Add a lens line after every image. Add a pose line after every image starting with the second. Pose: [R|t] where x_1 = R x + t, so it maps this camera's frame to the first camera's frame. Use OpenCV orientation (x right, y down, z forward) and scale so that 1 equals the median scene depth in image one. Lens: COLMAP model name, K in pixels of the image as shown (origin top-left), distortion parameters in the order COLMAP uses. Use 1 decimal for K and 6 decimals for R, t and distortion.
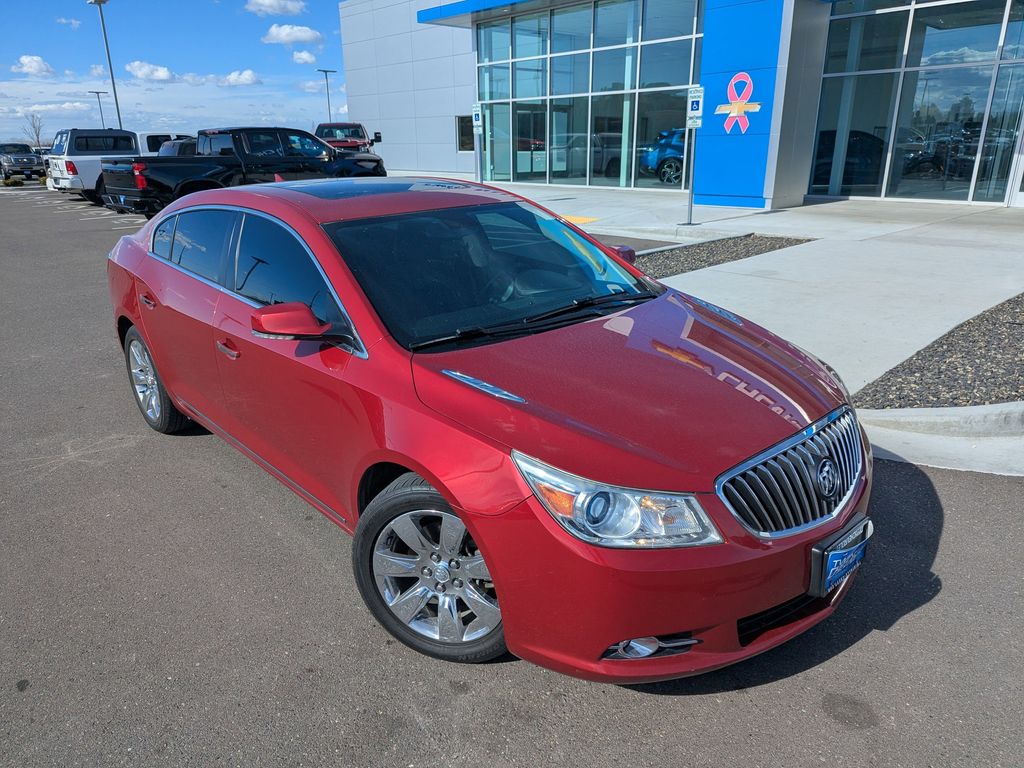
lens RADIAL K [[723.8, 0, 512.0], [0, 723.8, 384.0], [0, 0, 1]] dist [0.060043, -0.060779]
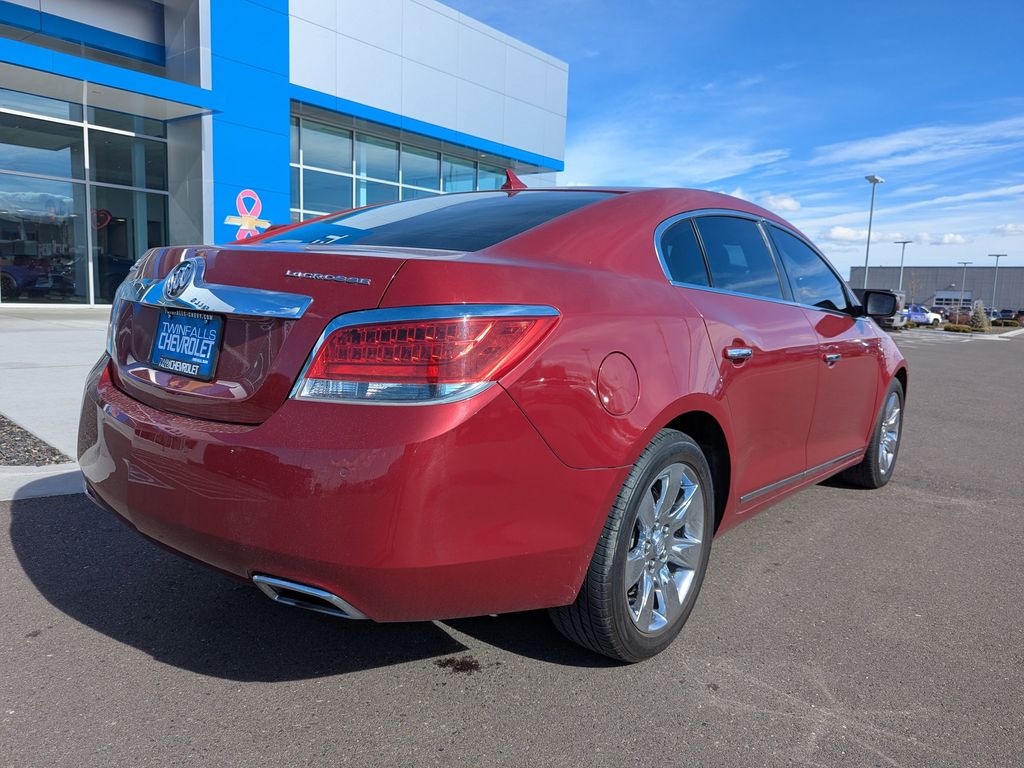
lens RADIAL K [[723.8, 0, 512.0], [0, 723.8, 384.0], [0, 0, 1]] dist [0.060043, -0.060779]
pose [[-0.153363, -0.110884, 0.981929, -2.835374], [0.281842, 0.947501, 0.151017, -0.800050], [-0.947124, 0.299909, -0.114060, 3.113138]]
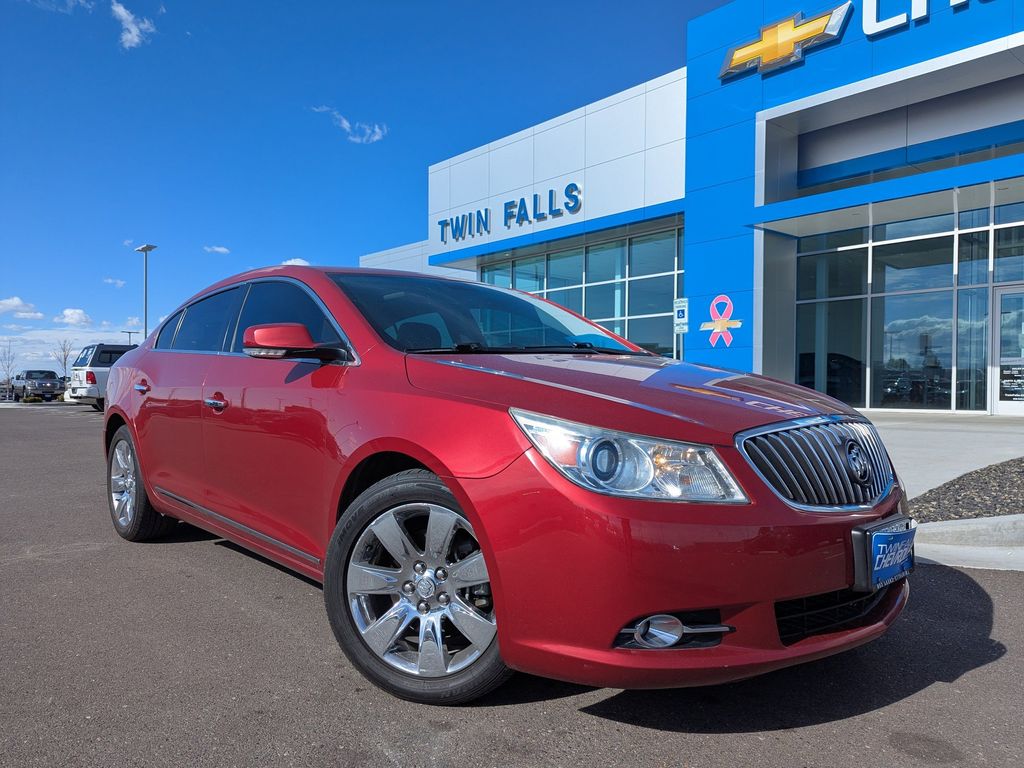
lens RADIAL K [[718.4, 0, 510.5], [0, 718.4, 389.1], [0, 0, 1]] dist [0.061691, -0.062706]
pose [[0.999909, 0.013488, -0.000532, 0.000717], [-0.012967, 0.948838, -0.315497, 0.196688], [-0.003751, 0.315475, 0.948926, 0.071112]]
